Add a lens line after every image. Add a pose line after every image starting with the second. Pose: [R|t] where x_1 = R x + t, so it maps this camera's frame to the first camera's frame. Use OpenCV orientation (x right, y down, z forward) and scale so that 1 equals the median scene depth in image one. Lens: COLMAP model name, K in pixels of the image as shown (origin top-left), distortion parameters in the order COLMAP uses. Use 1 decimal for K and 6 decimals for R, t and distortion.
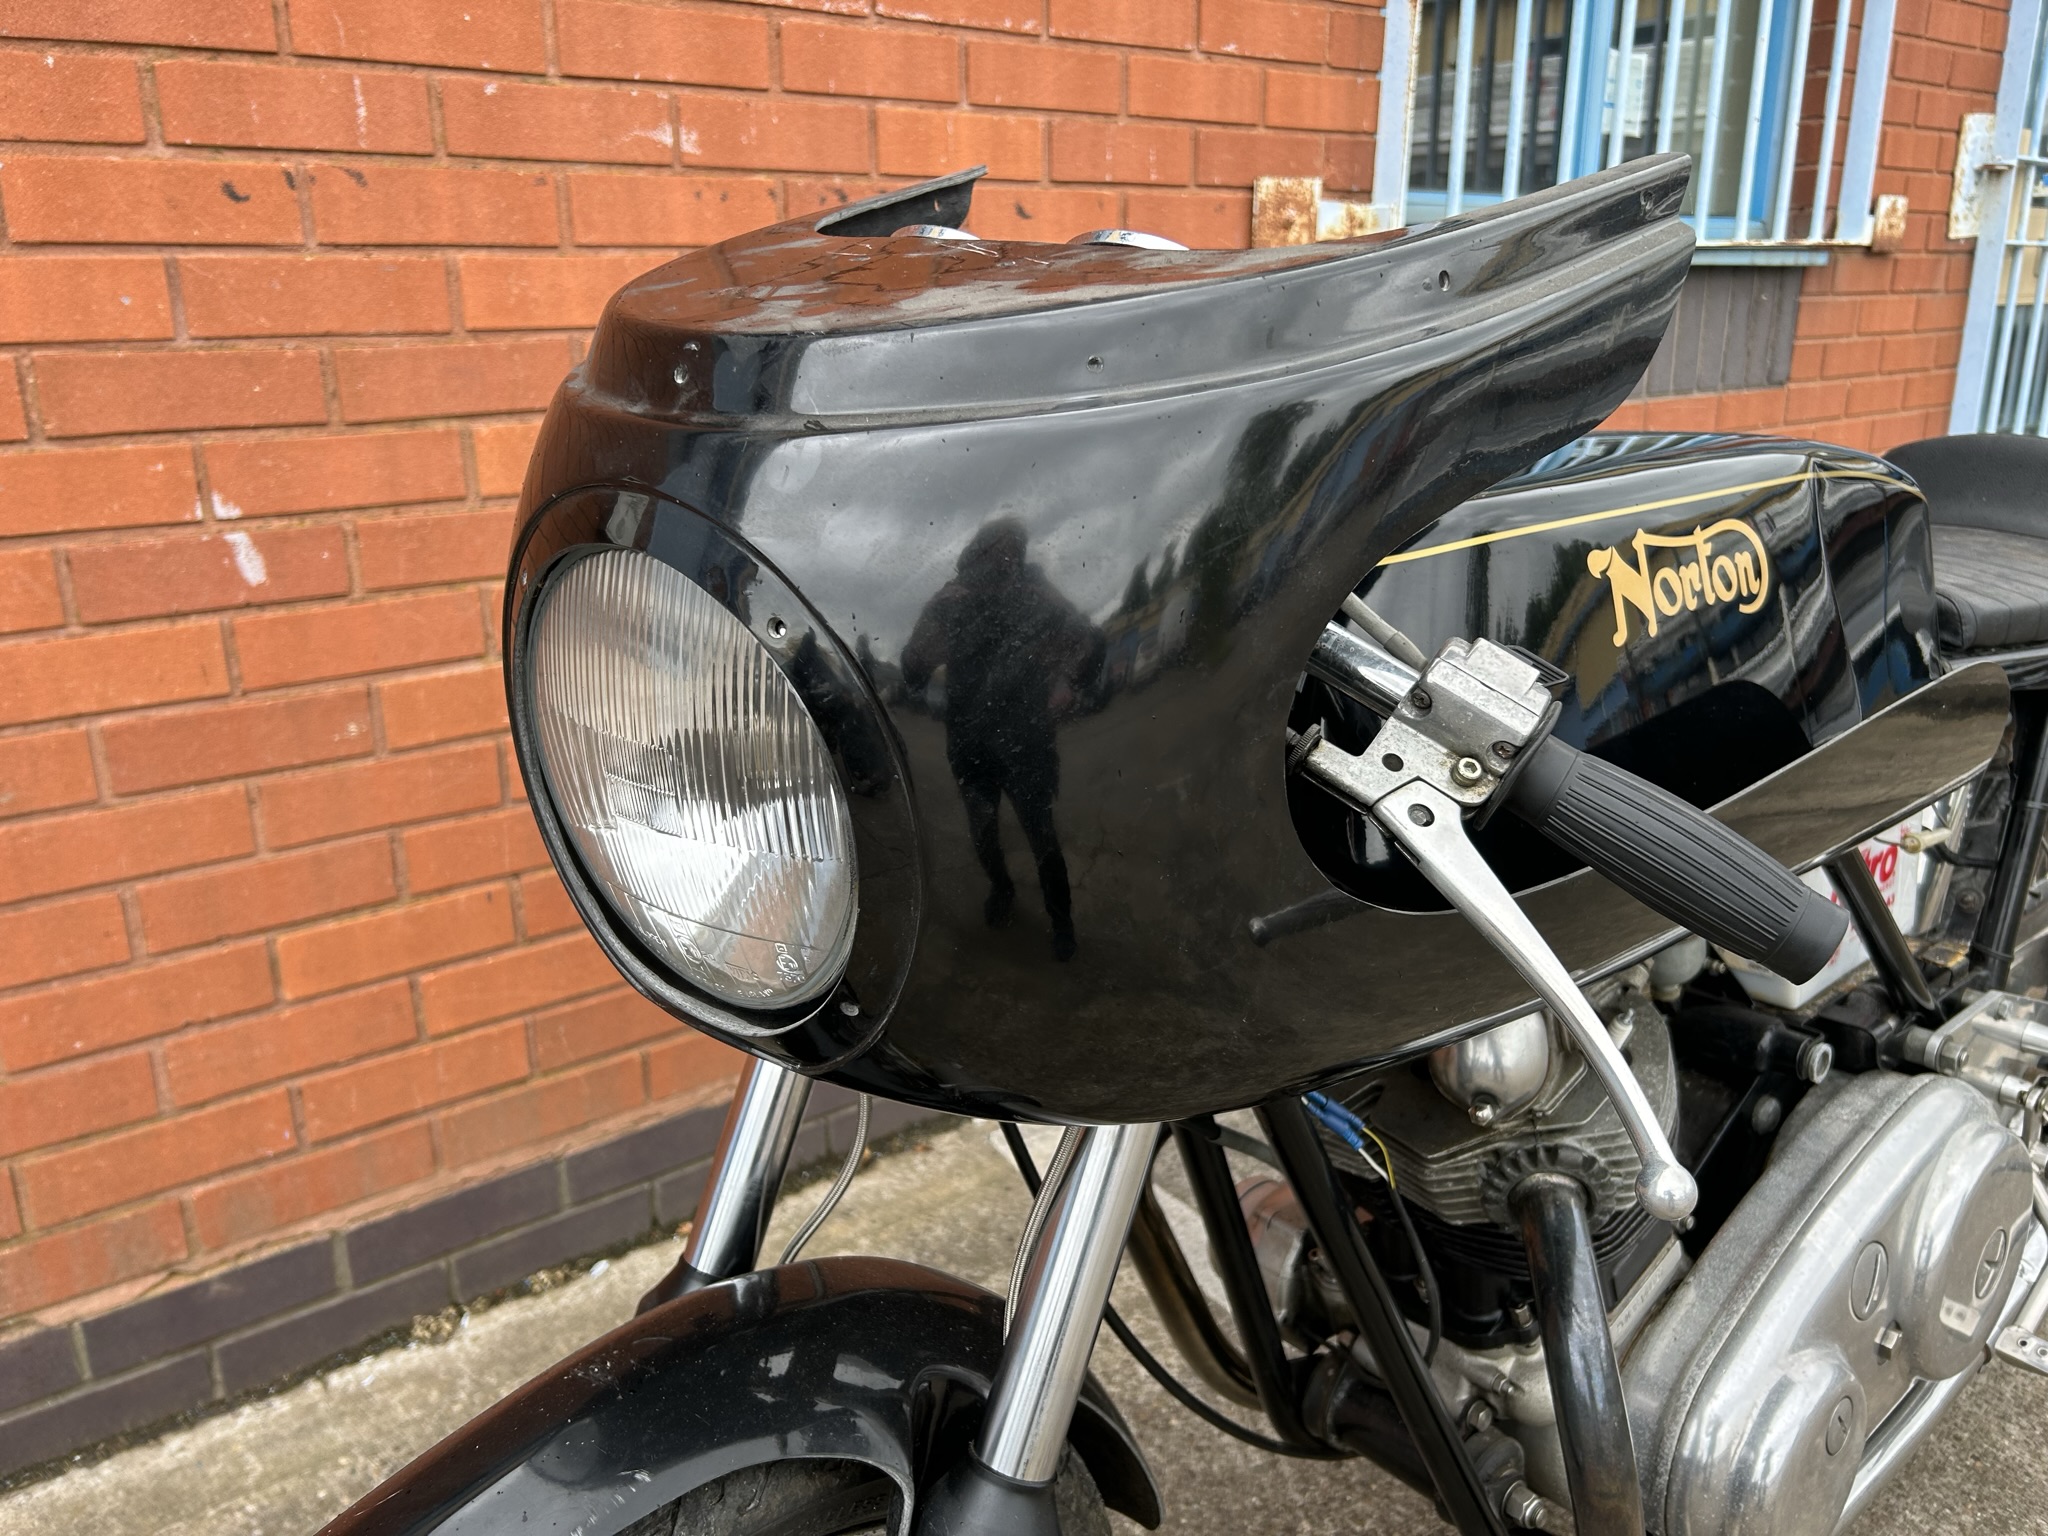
lens RADIAL K [[1566.6, 0, 1024.1], [0, 1566.6, 726.9], [0, 0, 1]] dist [-0.000031, -0.018510]
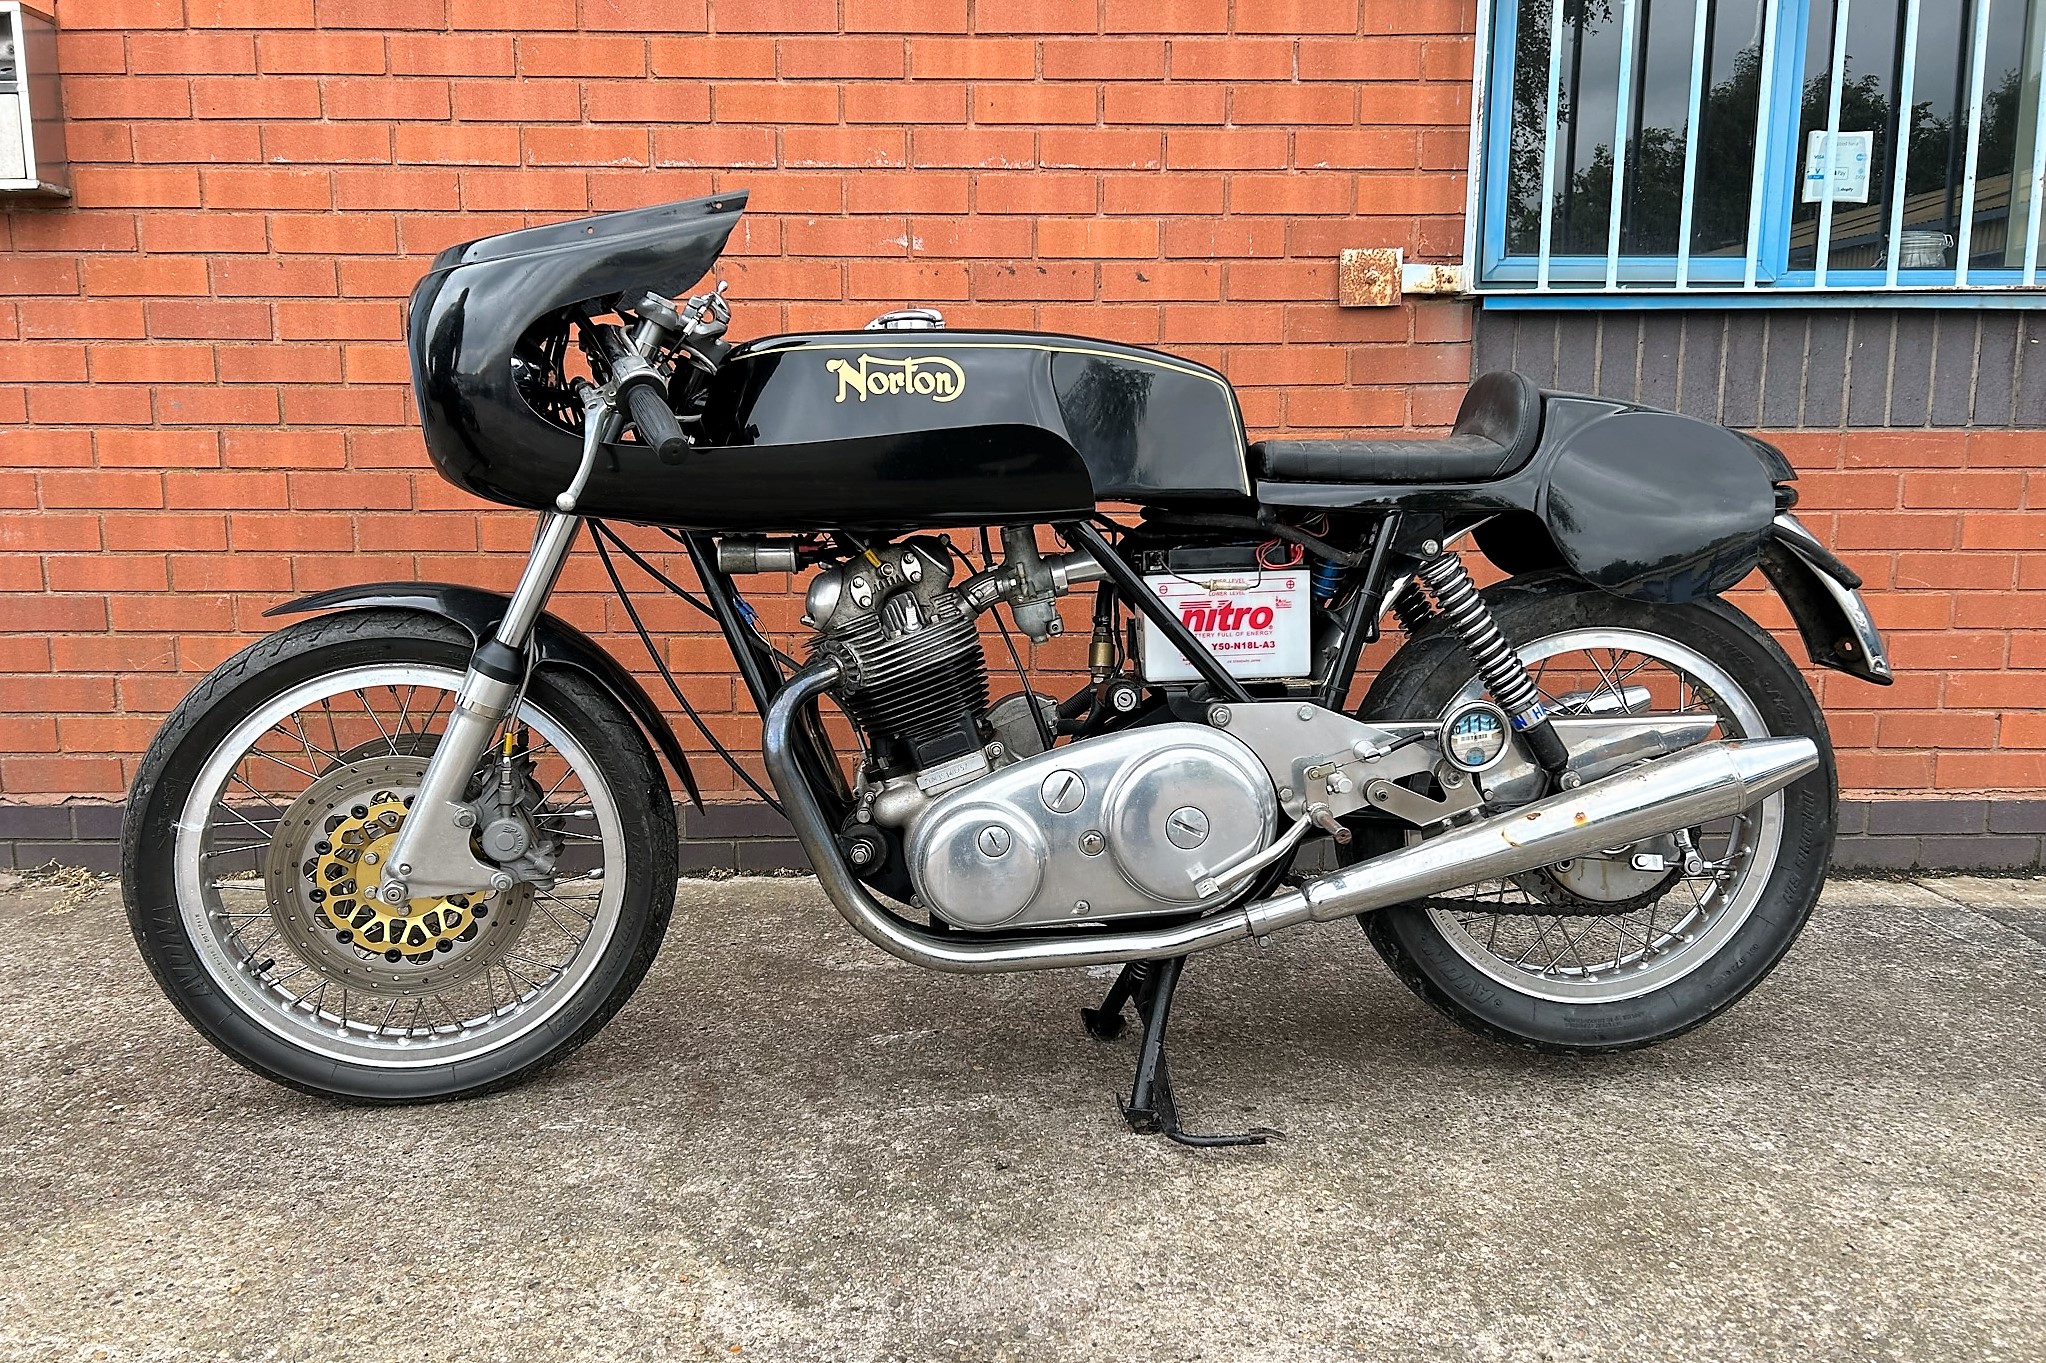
lens RADIAL K [[1581.4, 0, 1017.6], [0, 1581.4, 681.5], [0, 0, 1]] dist [0.009738, -0.013122]
pose [[0.793839, 0.098170, -0.600152, 1.001602], [-0.175802, 0.981793, -0.071941, 0.234524], [0.582163, 0.162617, 0.796644, -0.316515]]
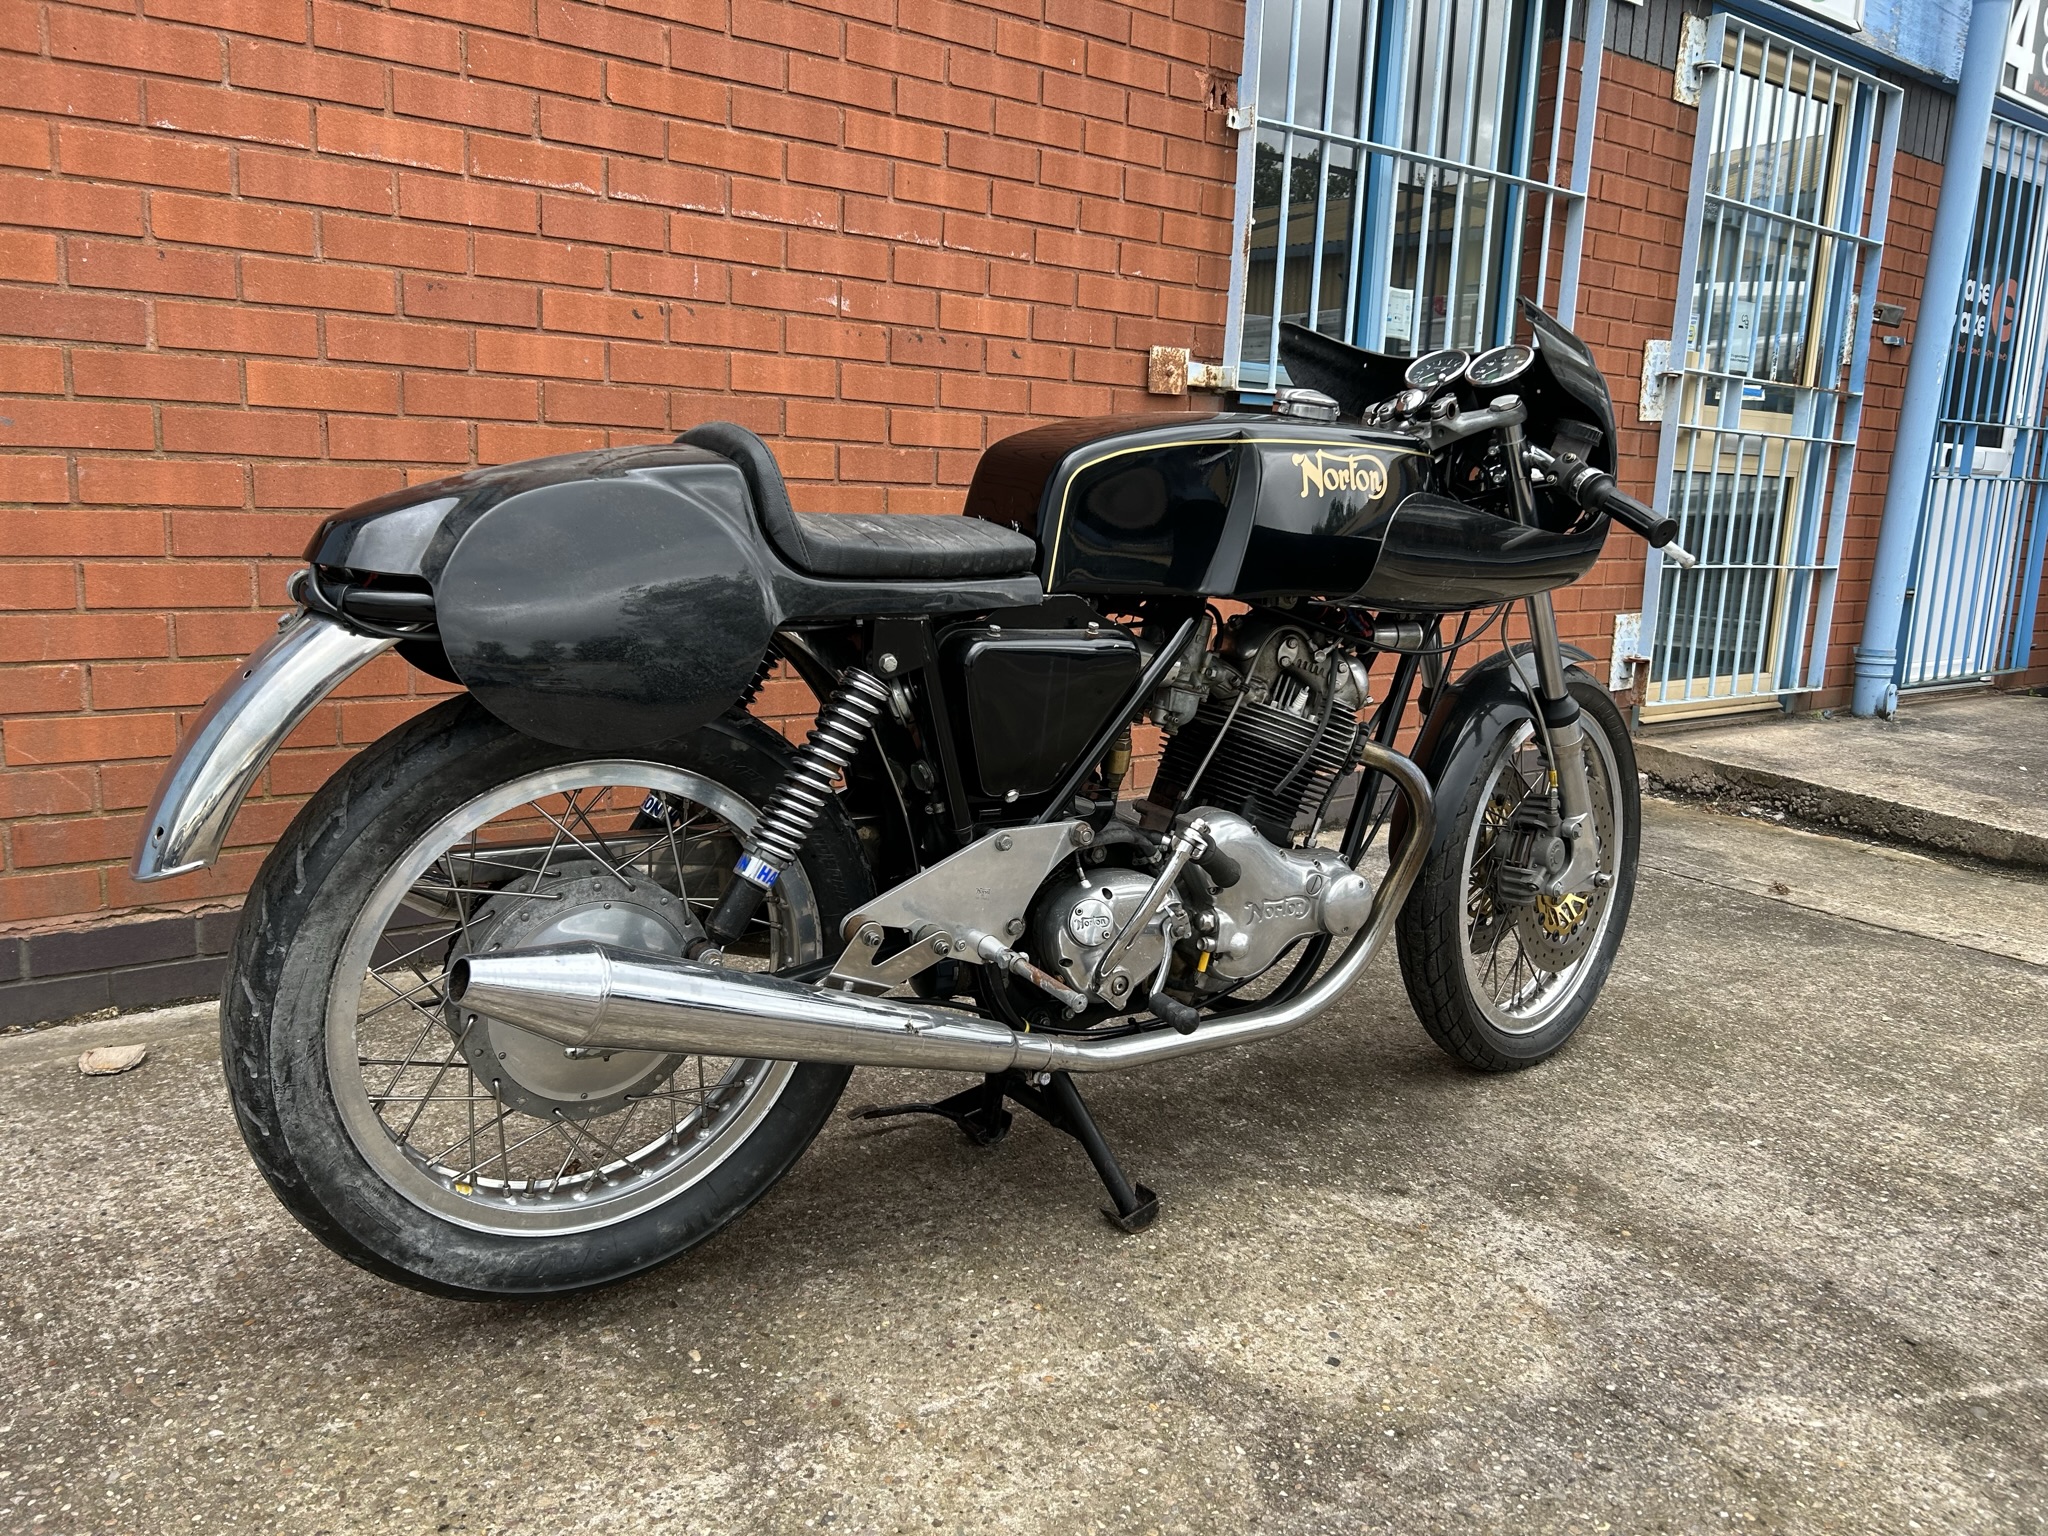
lens RADIAL K [[1566.6, 0, 1020.6], [0, 1566.6, 767.3], [0, 0, 1]] dist [-0.000031, -0.018510]
pose [[0.998801, 0.048355, 0.007691, 0.015653], [-0.047353, 0.993914, -0.099463, 0.362075], [-0.012453, 0.098980, 0.995011, -0.840418]]
